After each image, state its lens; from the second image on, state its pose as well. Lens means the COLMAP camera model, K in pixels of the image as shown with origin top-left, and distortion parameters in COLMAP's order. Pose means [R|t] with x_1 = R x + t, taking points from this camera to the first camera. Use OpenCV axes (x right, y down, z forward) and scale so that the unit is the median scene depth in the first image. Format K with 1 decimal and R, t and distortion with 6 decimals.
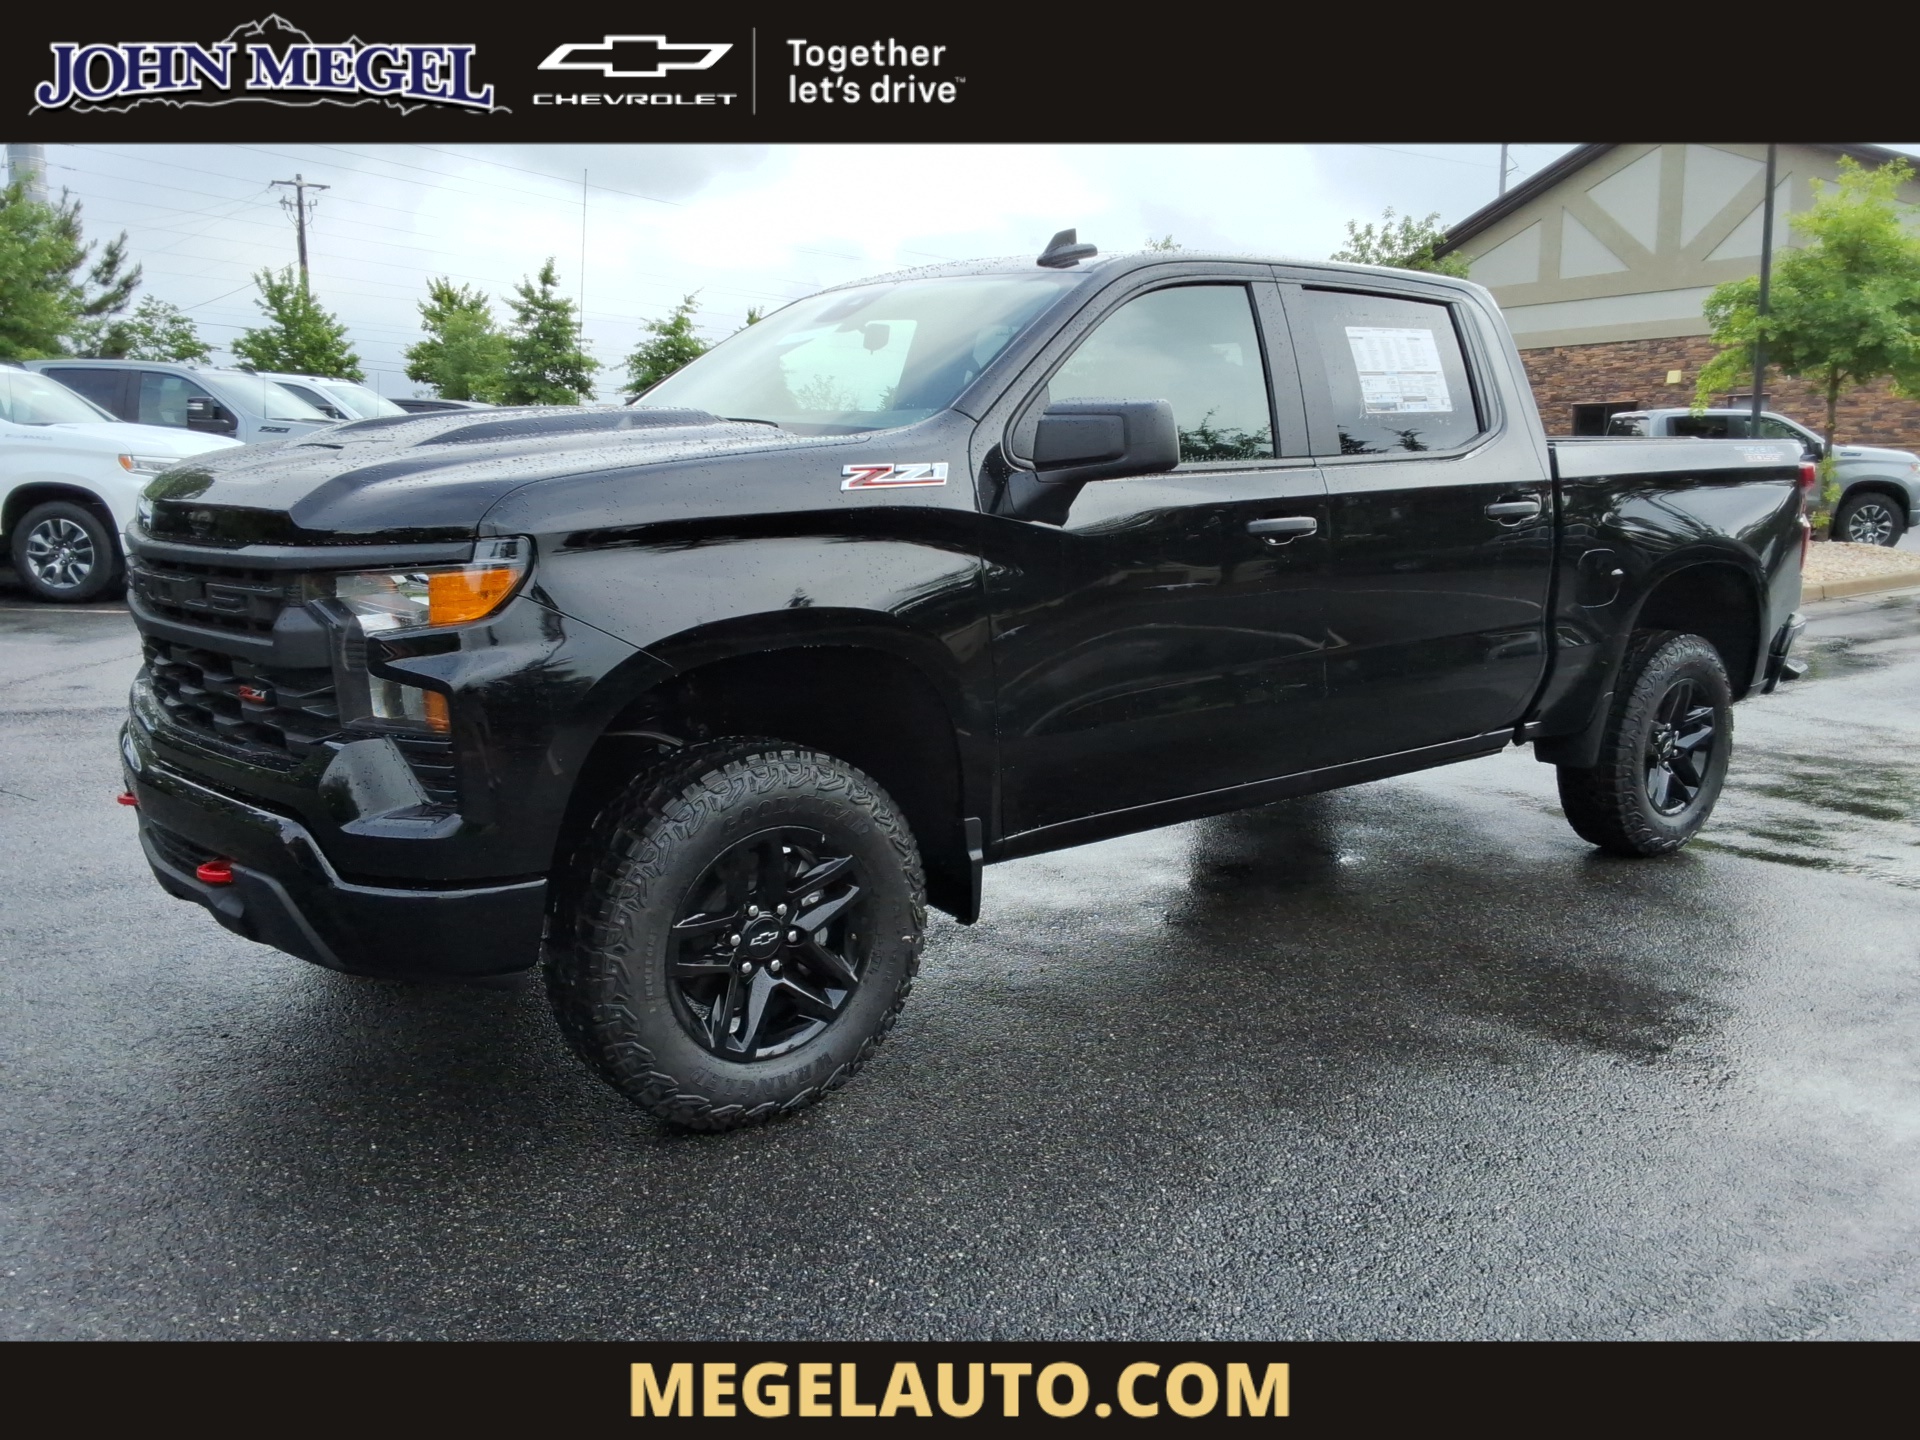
lens RADIAL K [[1536.9, 0, 974.2], [0, 1536.9, 708.0], [0, 0, 1]] dist [0.130355, -0.214617]
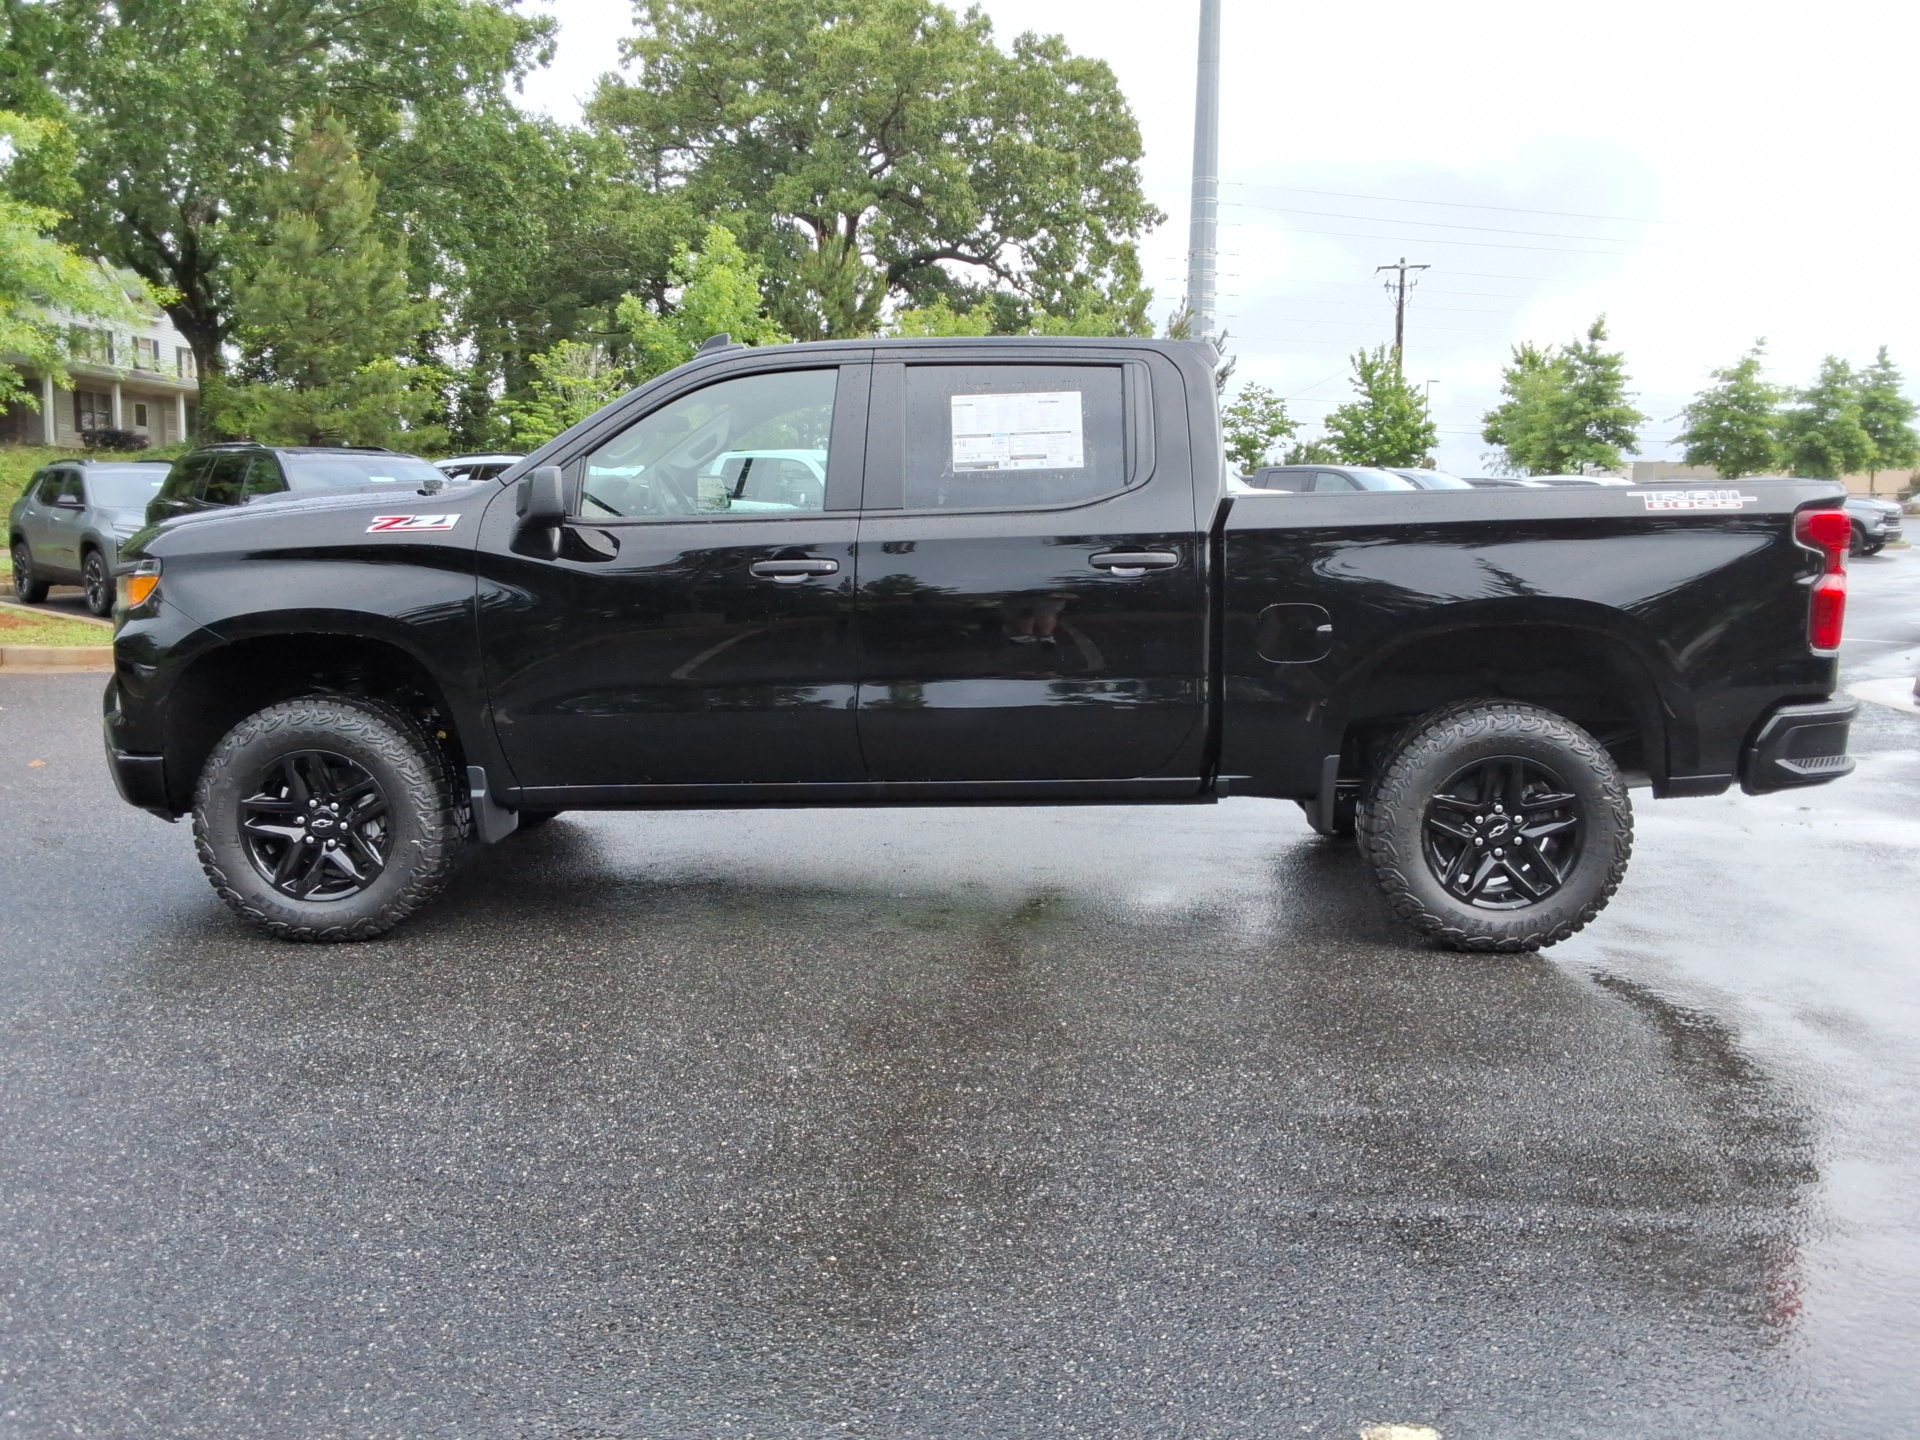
lens RADIAL K [[1536.9, 0, 974.2], [0, 1536.9, 708.0], [0, 0, 1]] dist [0.130355, -0.214617]
pose [[0.758506, 0.071368, -0.647746, 0.127906], [-0.095759, 0.995401, -0.002462, -0.002238], [0.644592, 0.063895, 0.761852, 0.021493]]
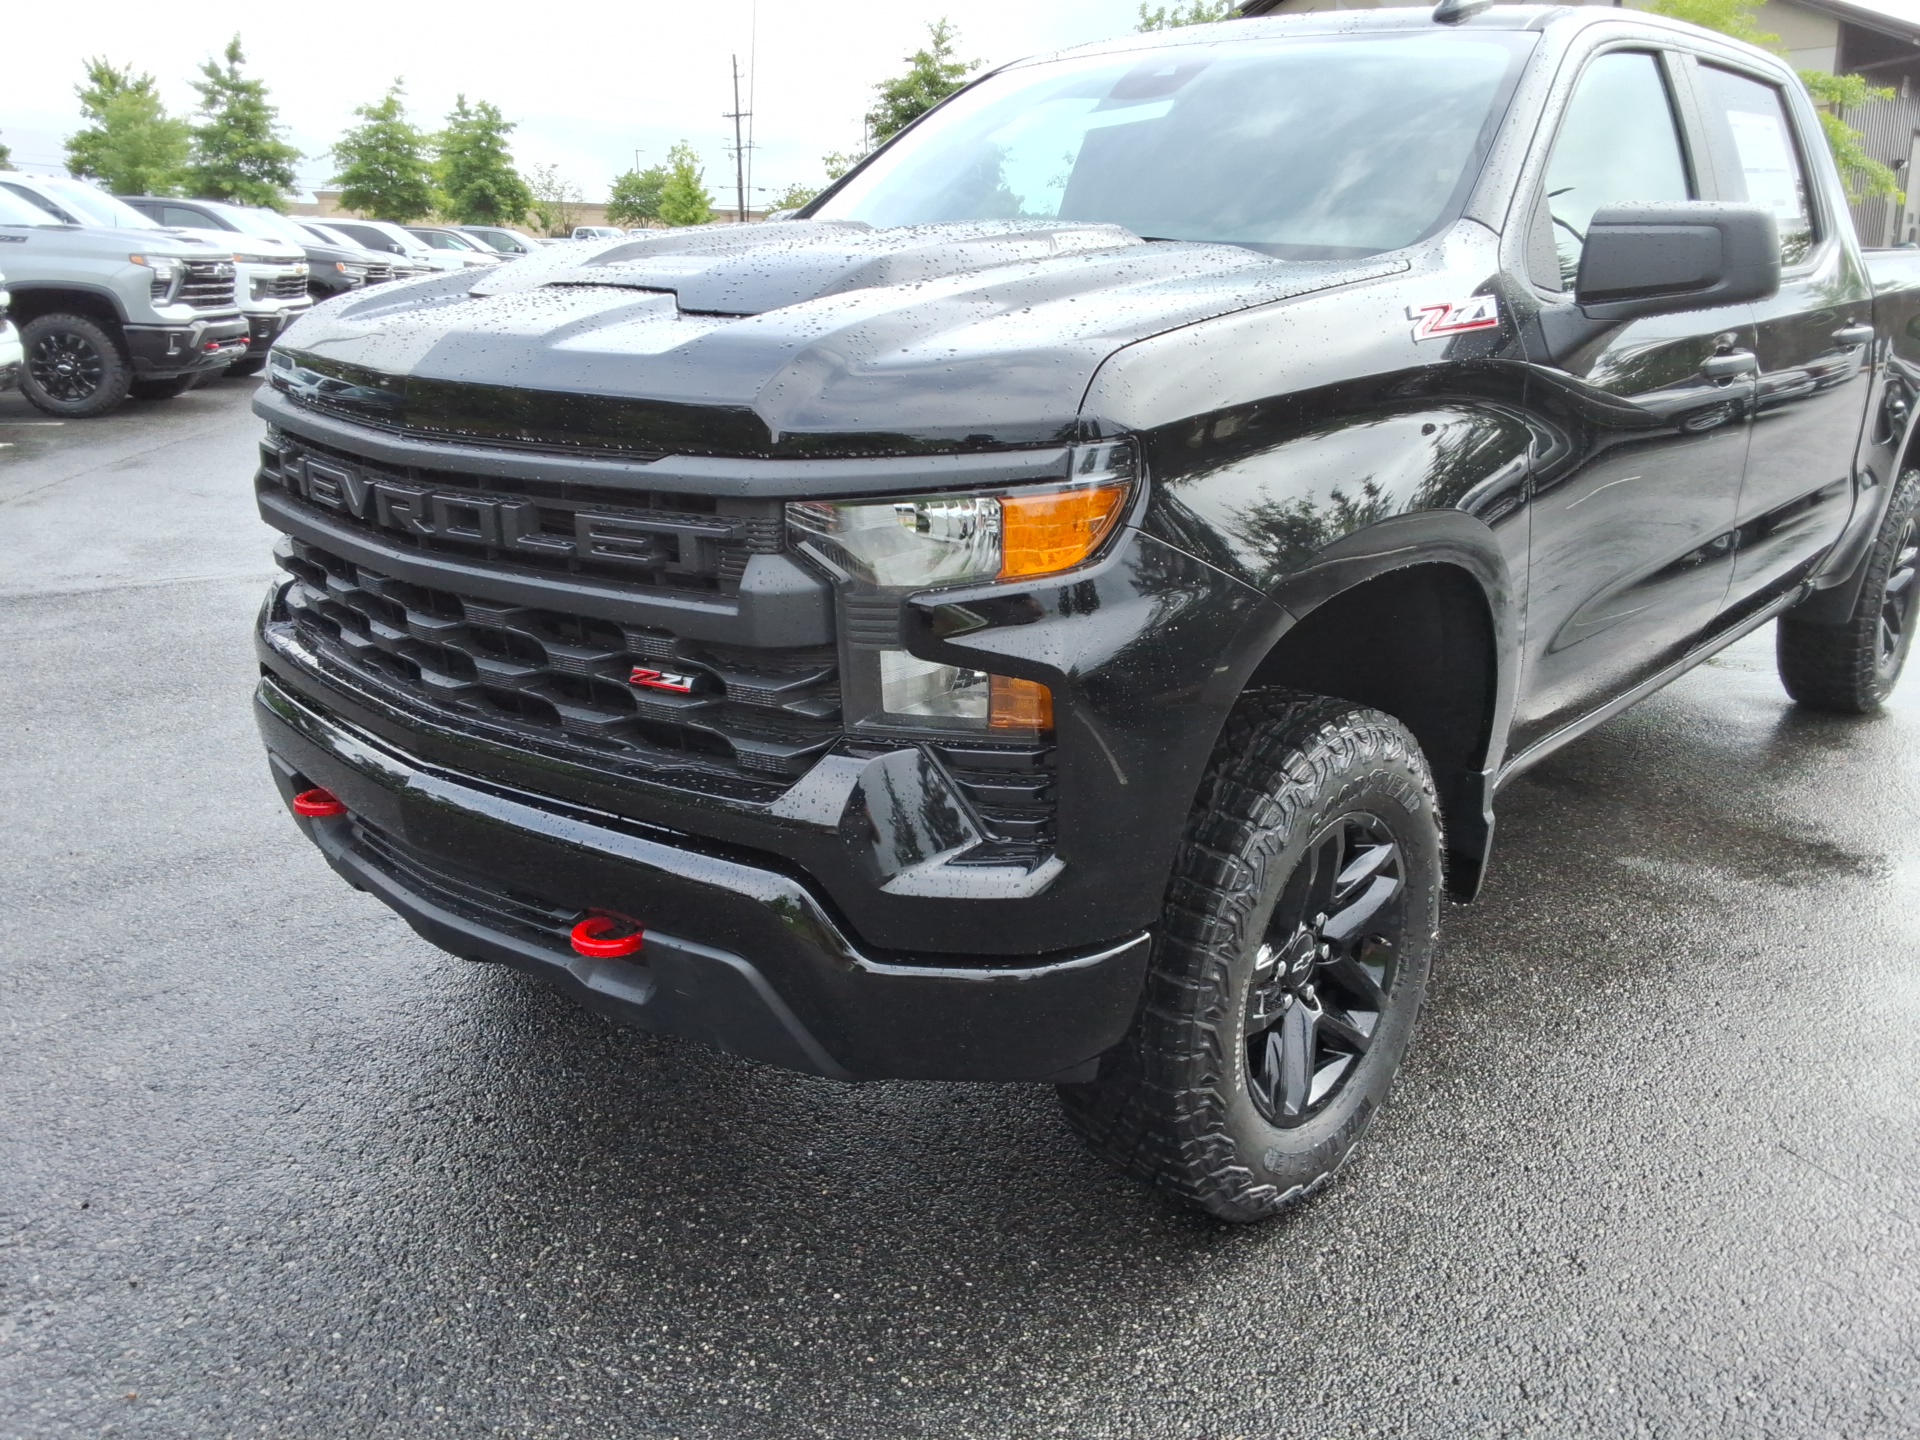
lens RADIAL K [[1546.5, 0, 967.5], [0, 1546.5, 700.5], [0, 0, 1]] dist [0.099498, -0.151252]
pose [[0.985760, -0.053456, 0.159437, -0.039759], [0.034567, 0.992295, 0.118980, -0.006740], [-0.164569, -0.111774, 0.980012, 0.030076]]
